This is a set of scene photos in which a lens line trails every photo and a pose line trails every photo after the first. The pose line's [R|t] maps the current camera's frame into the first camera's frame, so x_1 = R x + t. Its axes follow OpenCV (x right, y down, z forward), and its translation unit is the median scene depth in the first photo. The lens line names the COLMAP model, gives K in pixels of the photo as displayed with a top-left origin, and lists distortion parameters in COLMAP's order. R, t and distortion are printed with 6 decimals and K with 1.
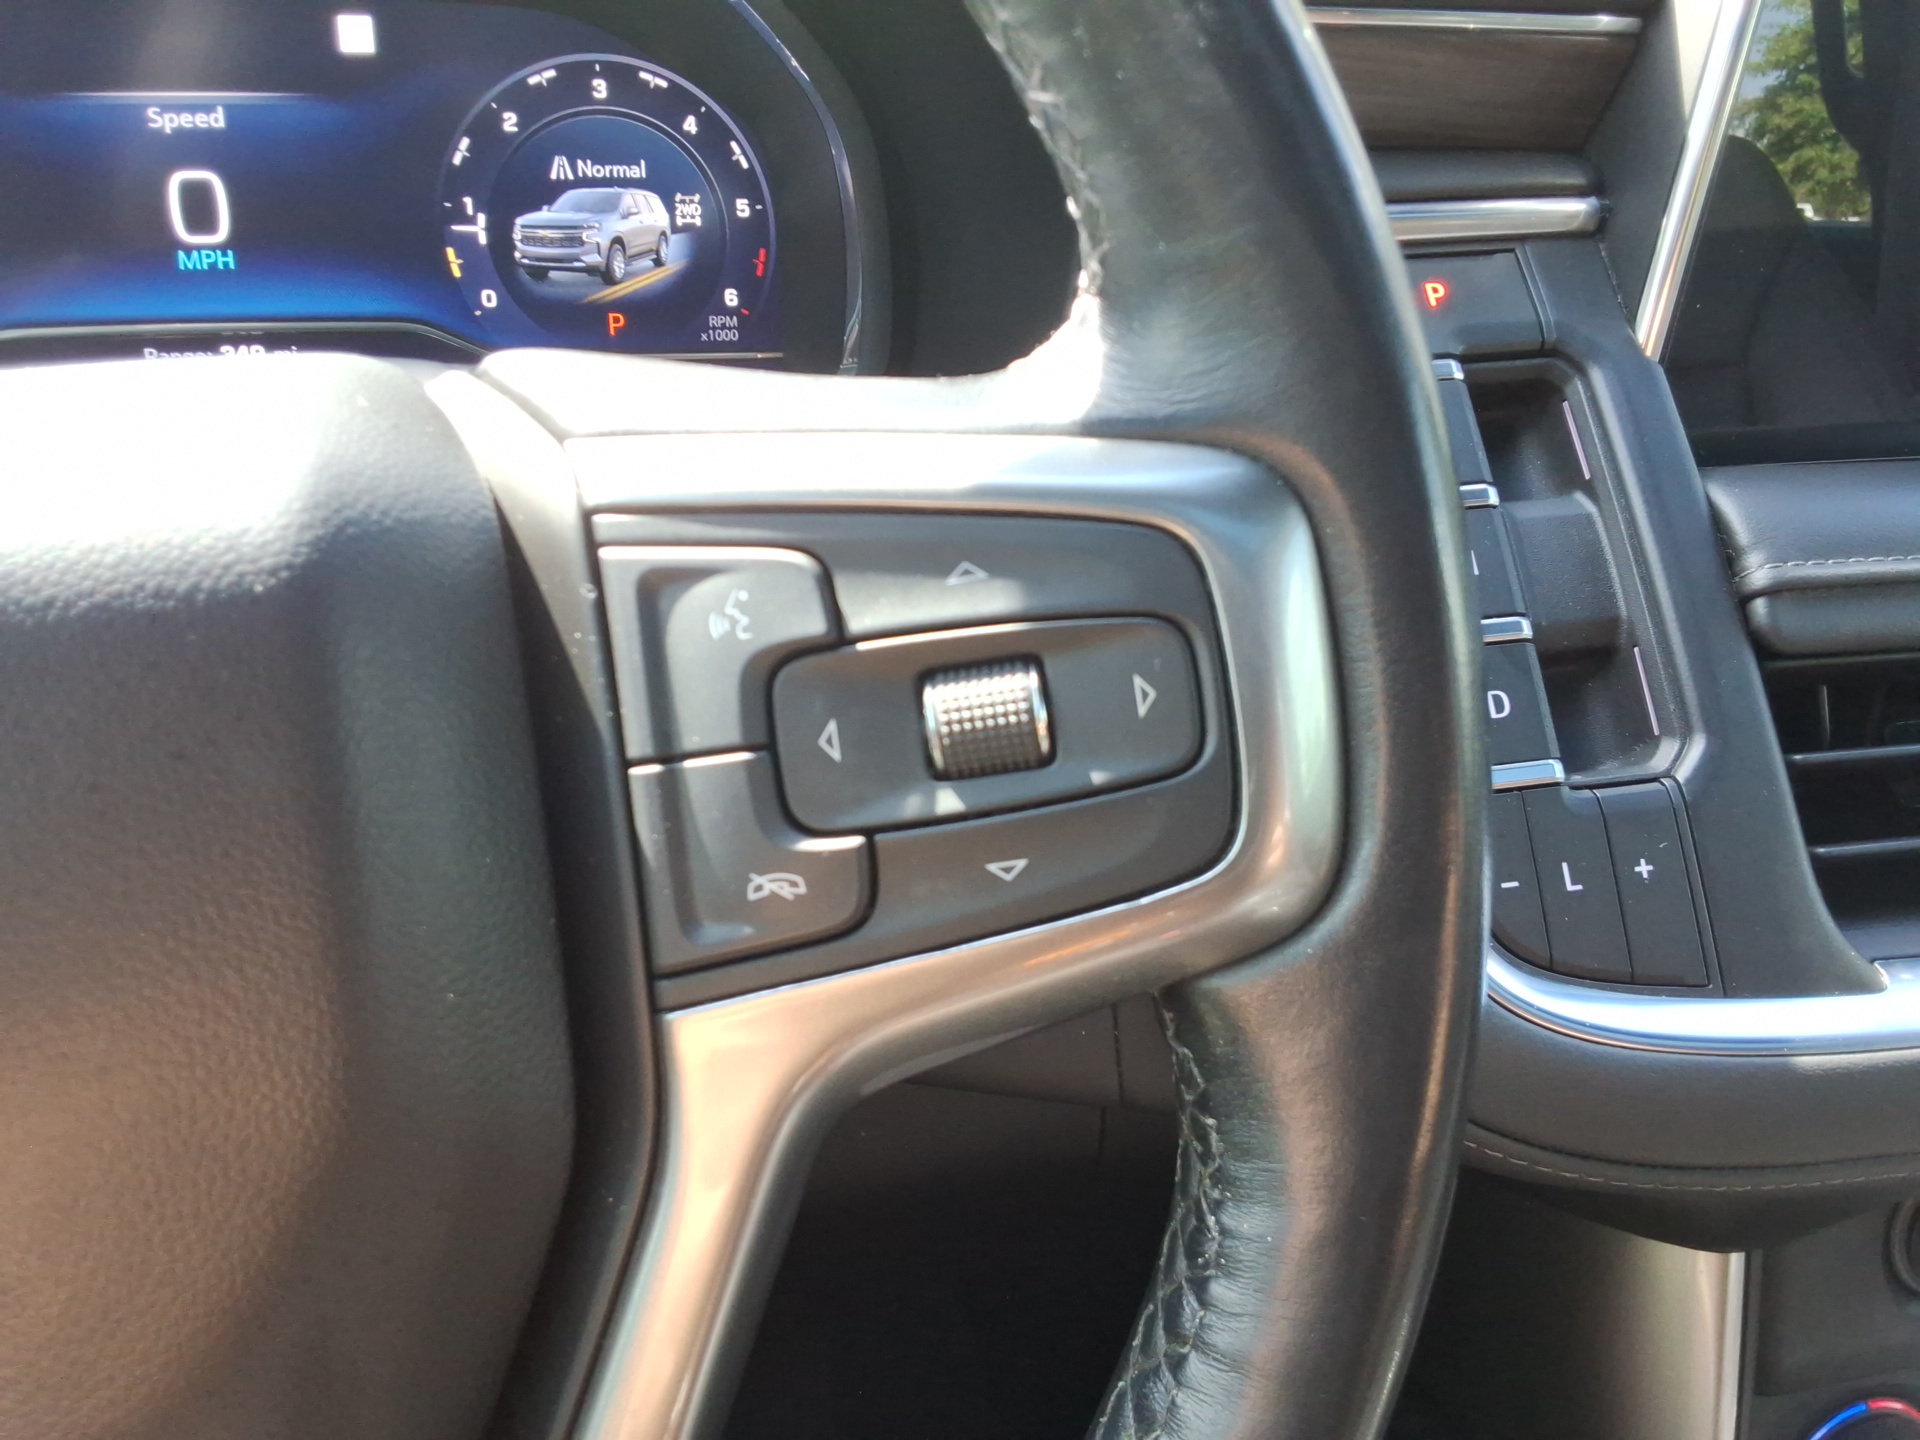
lens RADIAL K [[1551.8, 0, 975.9], [0, 1551.8, 722.6], [0, 0, 1]] dist [0.117111, -0.187570]
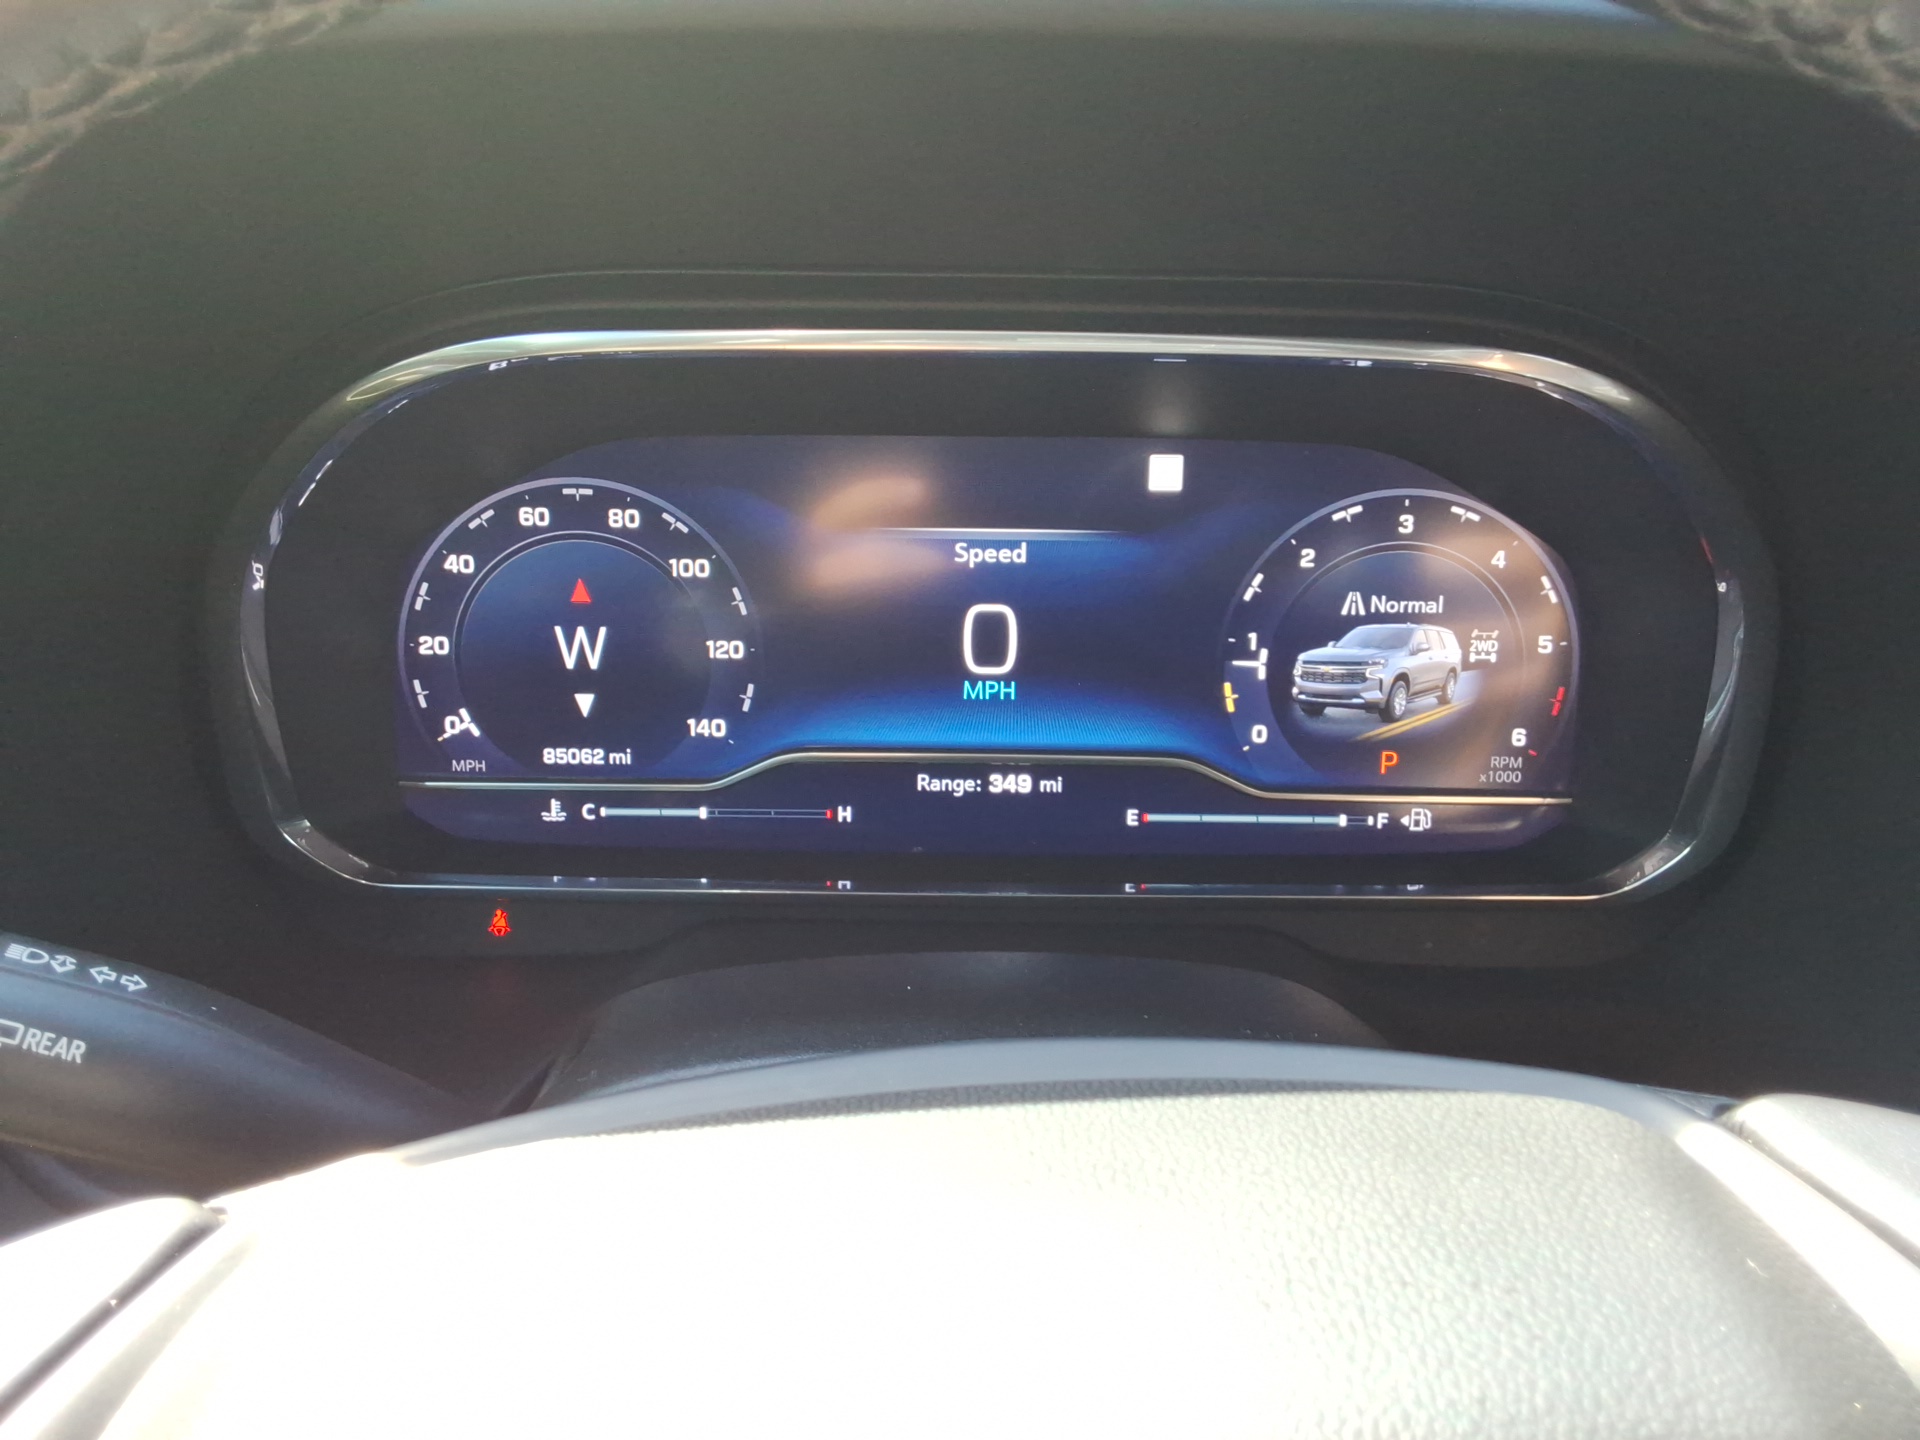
lens RADIAL K [[1551.8, 0, 983.0], [0, 1551.8, 721.5], [0, 0, 1]] dist [0.117111, -0.187570]
pose [[0.970666, 0.057473, -0.233462, -0.272655], [-0.088947, 0.987958, -0.126603, -0.156136], [0.223374, 0.143655, 0.964089, 0.076595]]
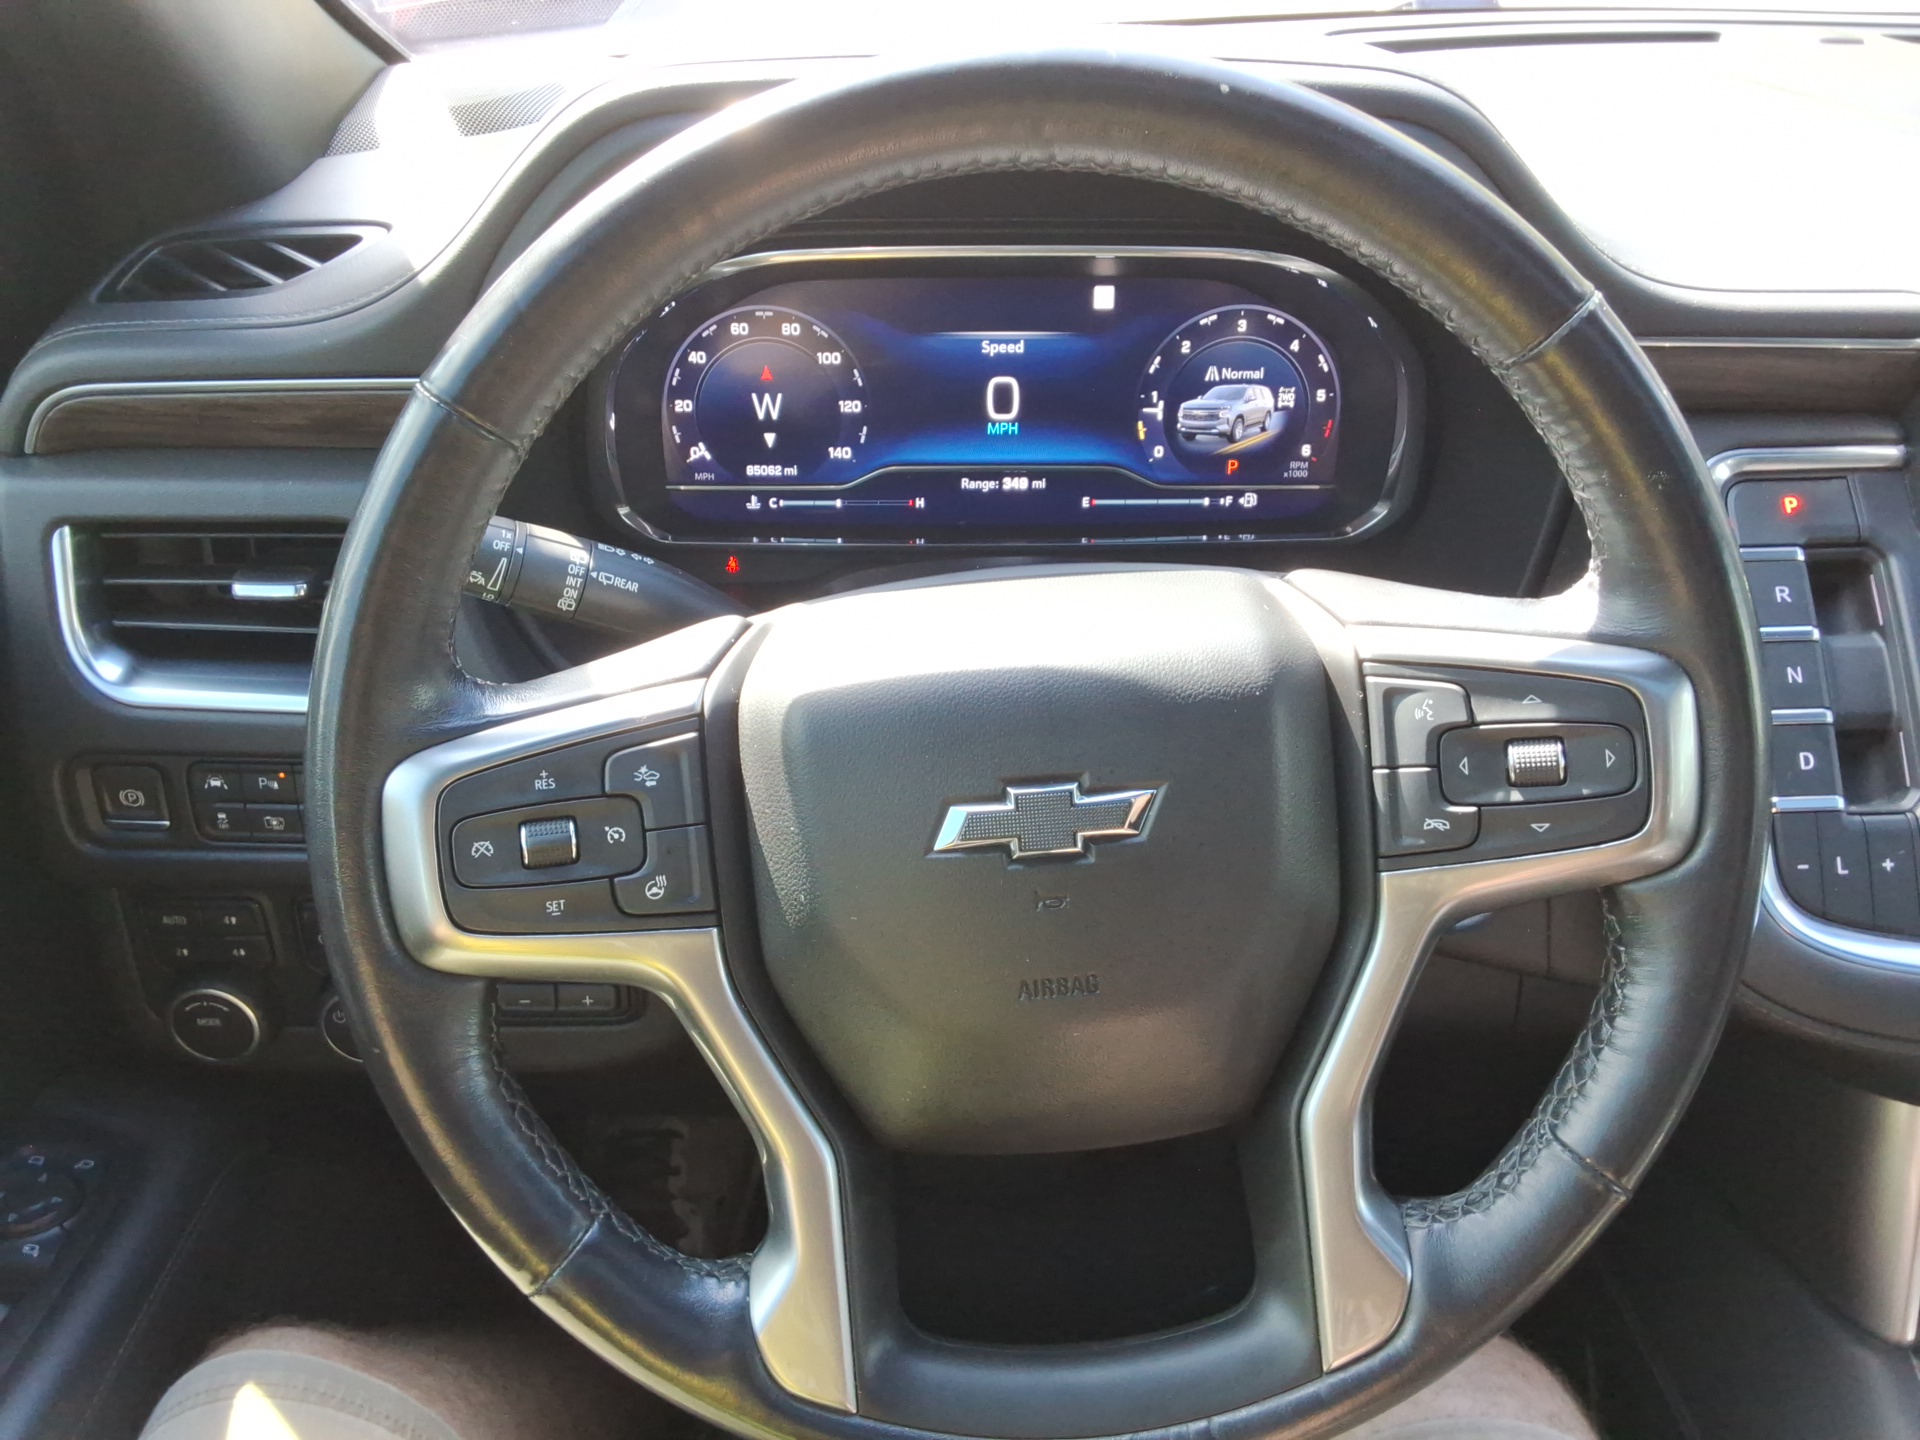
lens RADIAL K [[1551.8, 0, 980.2], [0, 1551.8, 717.4], [0, 0, 1]] dist [0.117111, -0.187570]
pose [[0.975186, 0.077353, -0.207436, -0.144357], [-0.071973, 0.996848, 0.033367, -0.039538], [0.209363, -0.017609, 0.977679, -0.660554]]
